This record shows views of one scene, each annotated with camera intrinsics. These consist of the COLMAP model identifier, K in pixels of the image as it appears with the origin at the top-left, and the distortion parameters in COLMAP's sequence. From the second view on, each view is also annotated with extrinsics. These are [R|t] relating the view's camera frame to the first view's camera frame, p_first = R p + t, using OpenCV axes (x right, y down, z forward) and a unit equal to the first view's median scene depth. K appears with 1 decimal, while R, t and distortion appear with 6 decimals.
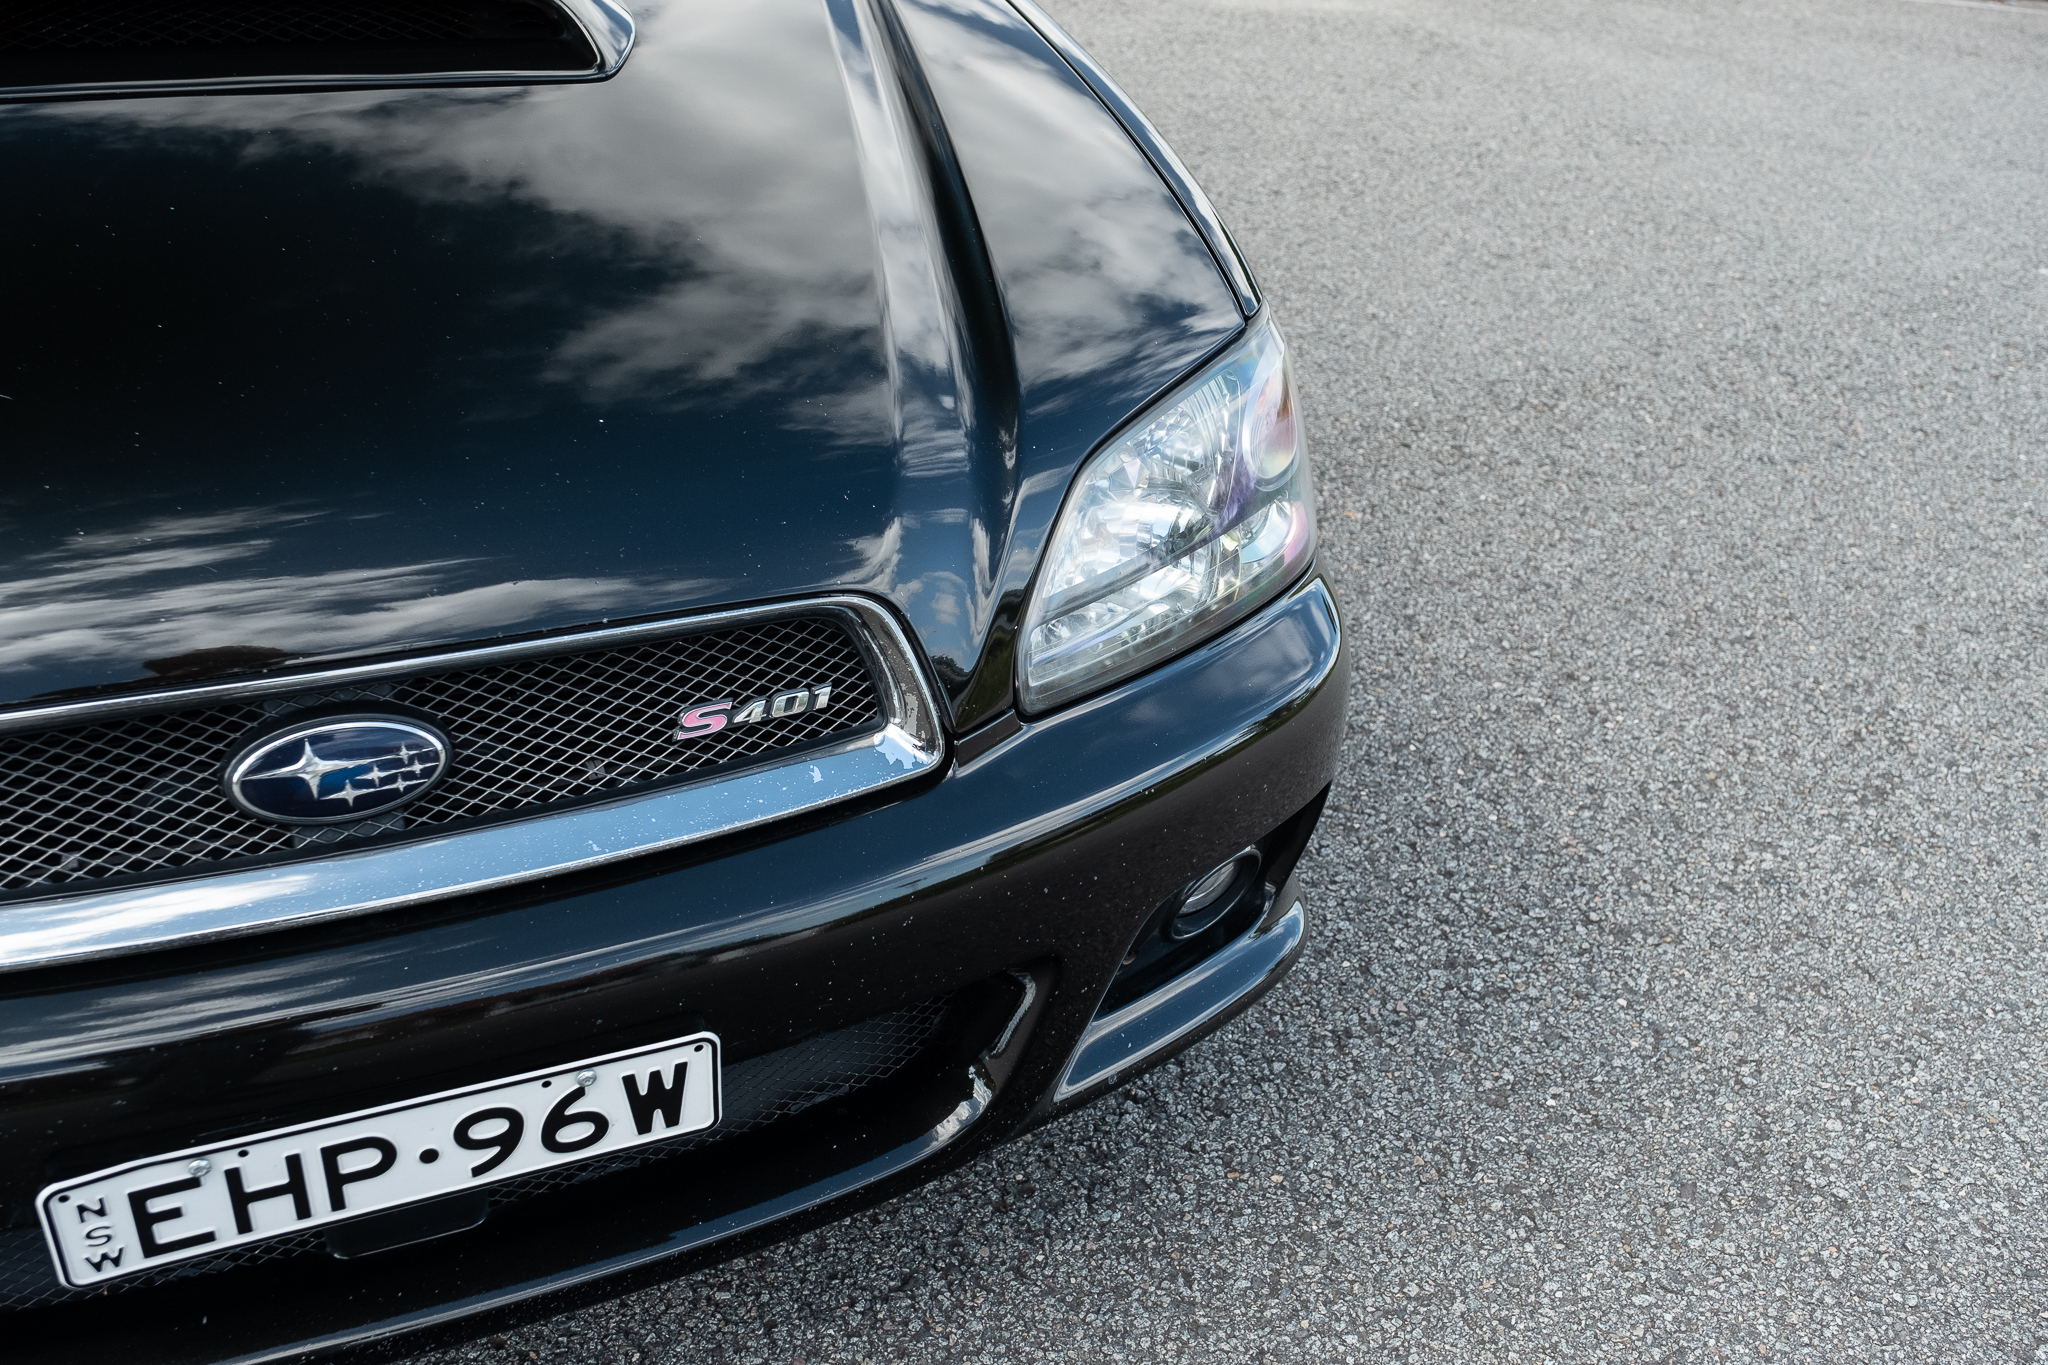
lens RADIAL K [[1921.1, 0, 1014.7], [0, 1921.1, 690.9], [0, 0, 1]] dist [0.021143, -0.028185]
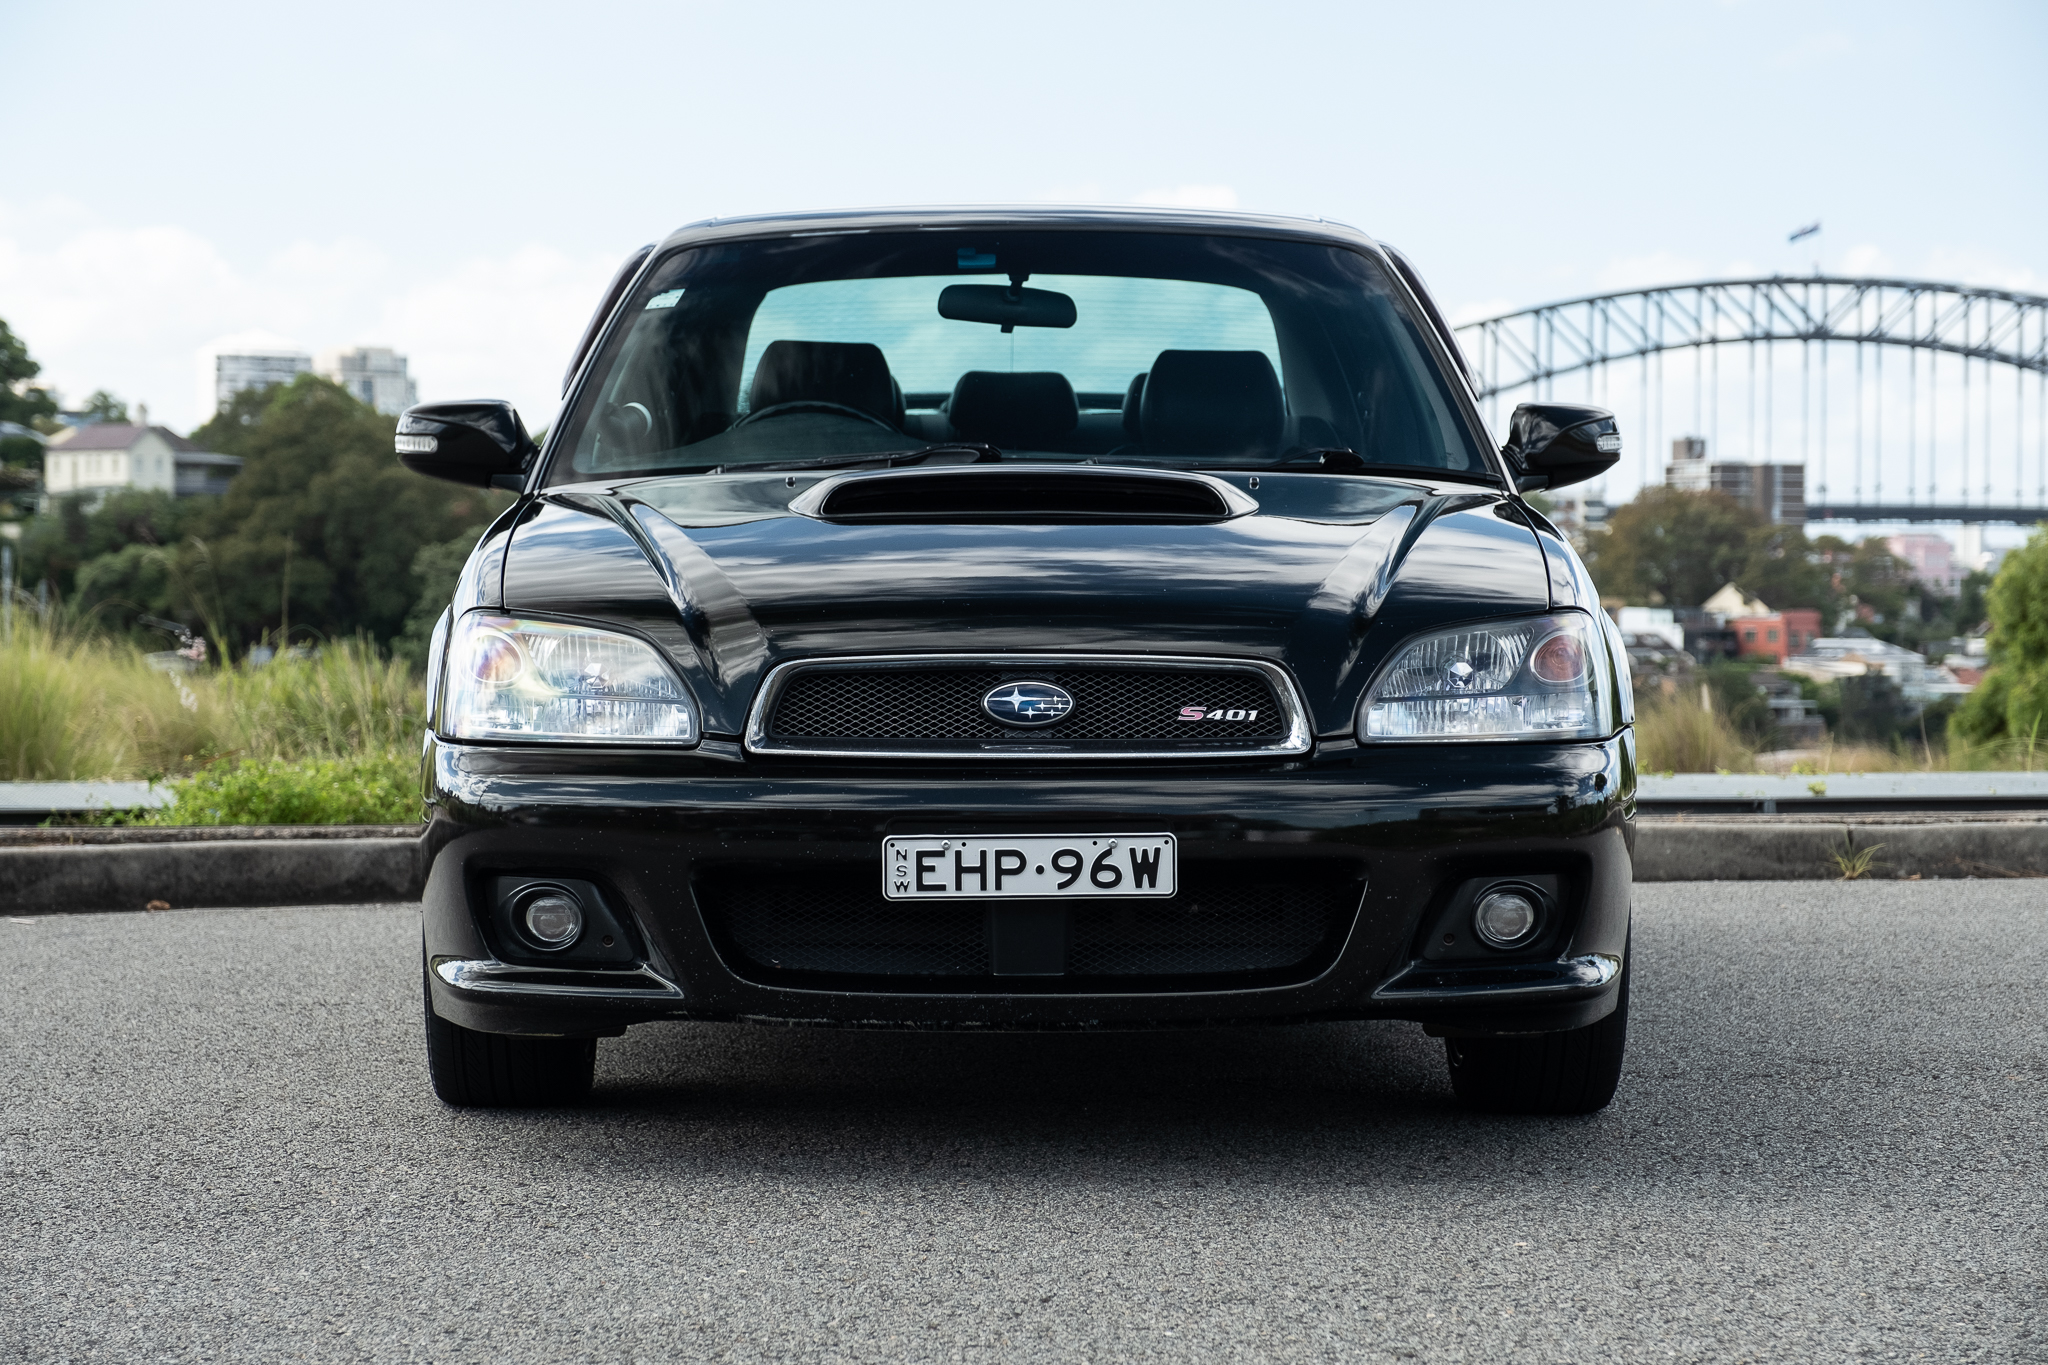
lens RADIAL K [[4614.3, 0, 1024.0], [0, 4614.3, 682.5], [0, 0, 1]] dist [0.298943, -3.565588]
pose [[0.923706, -0.041975, -0.380796, 1.591315], [-0.150260, 0.874639, -0.460899, 2.337585], [0.352406, 0.482953, 0.801602, -3.128271]]
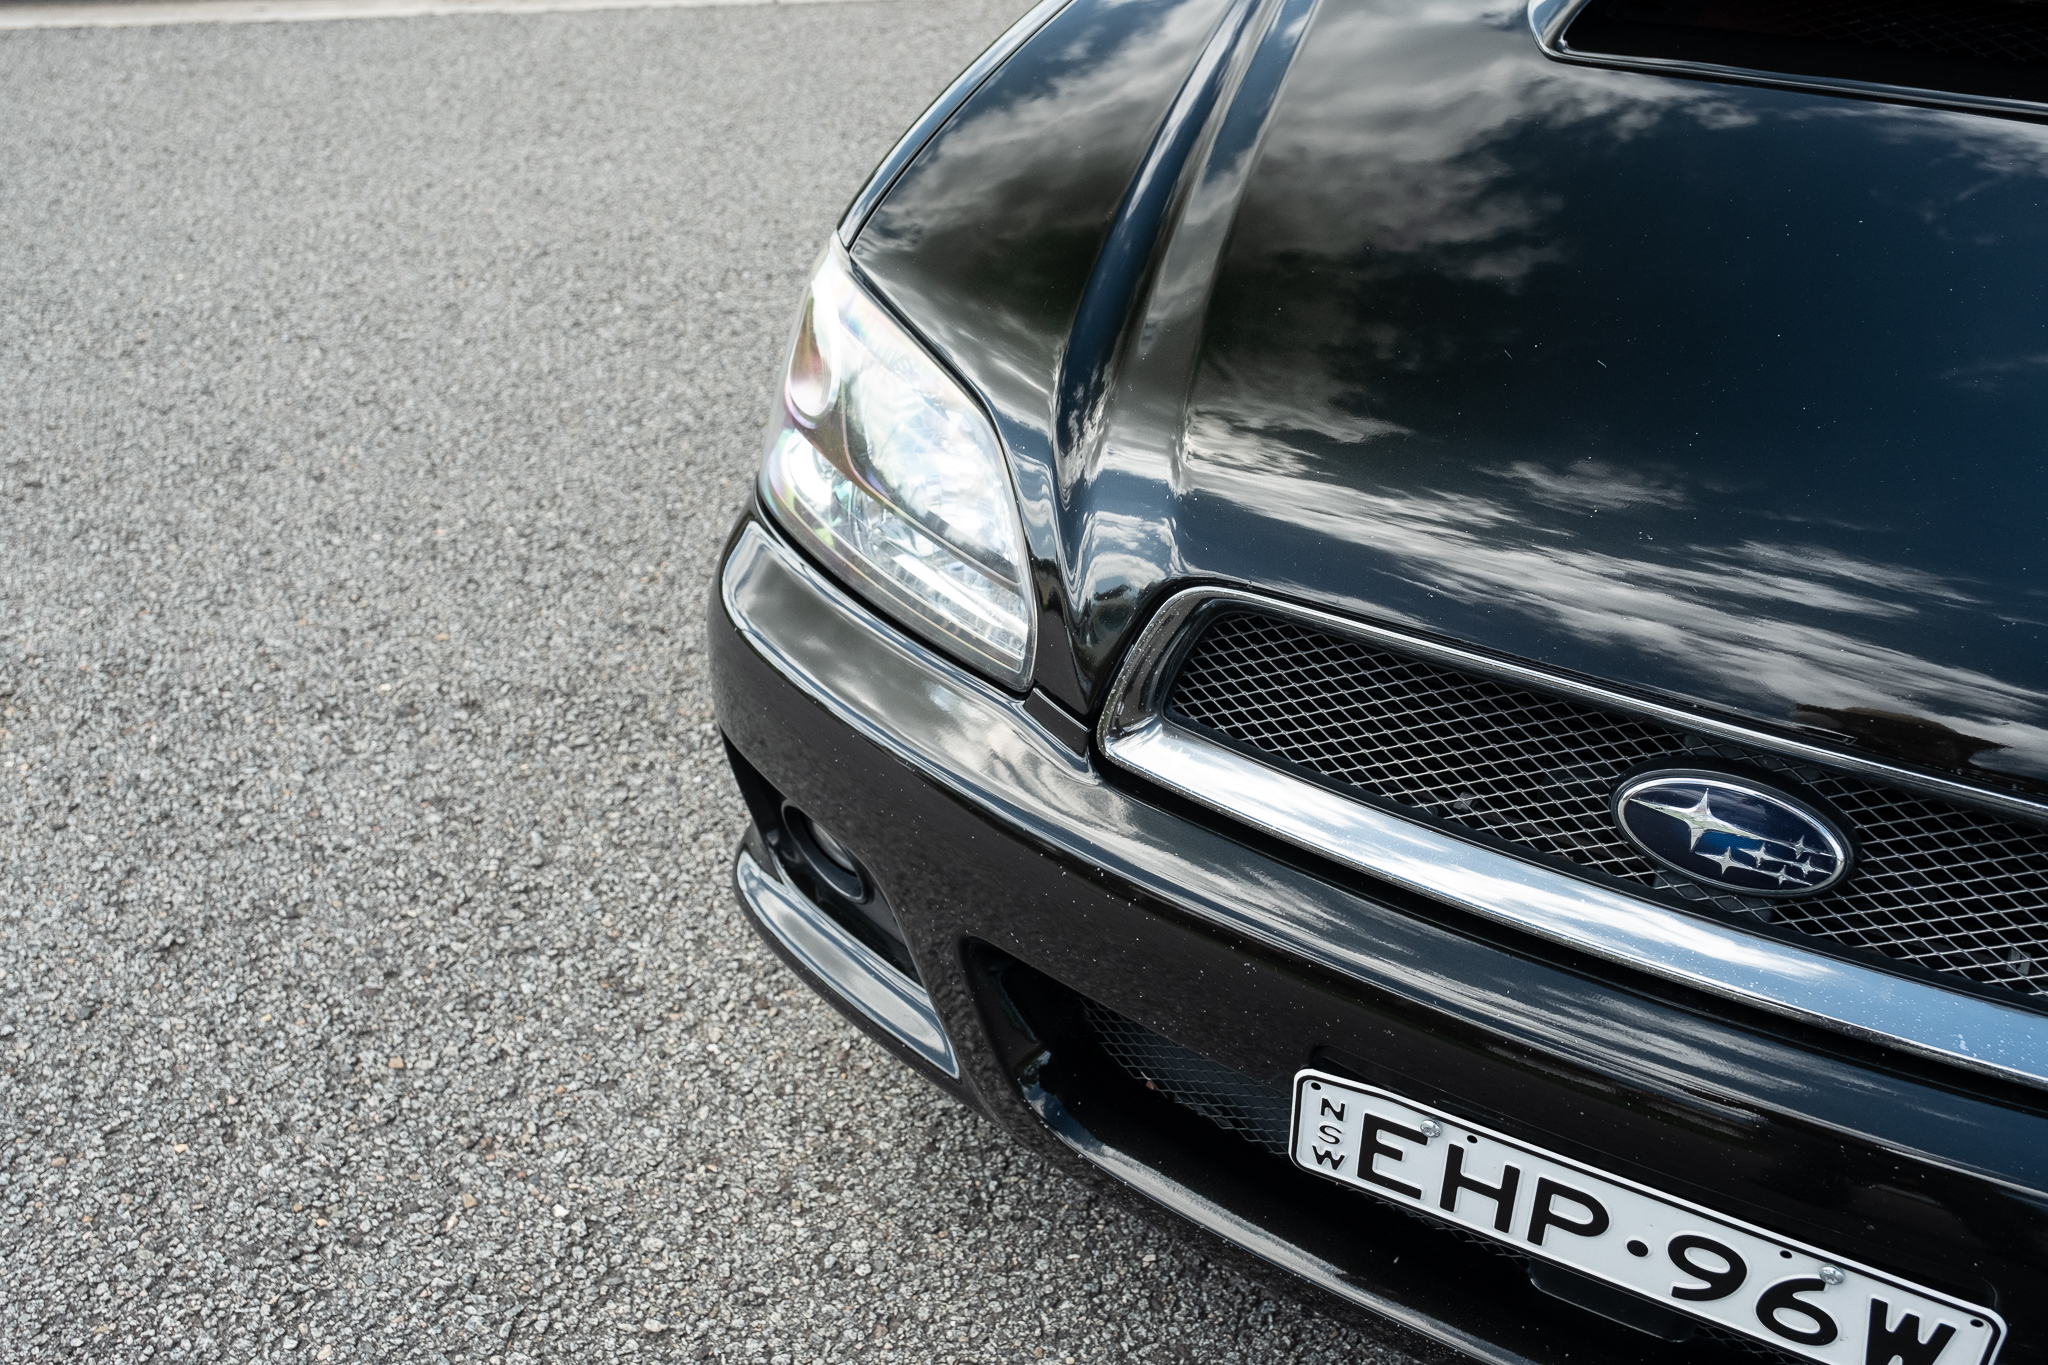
lens RADIAL K [[1921.1, 0, 1014.7], [0, 1921.1, 690.9], [0, 0, 1]] dist [0.021143, -0.028185]
pose [[0.620241, 0.376104, -0.688365, 0.045702], [-0.376353, 0.912638, 0.159533, -0.037140], [0.688229, 0.160119, 0.707603, 0.087045]]
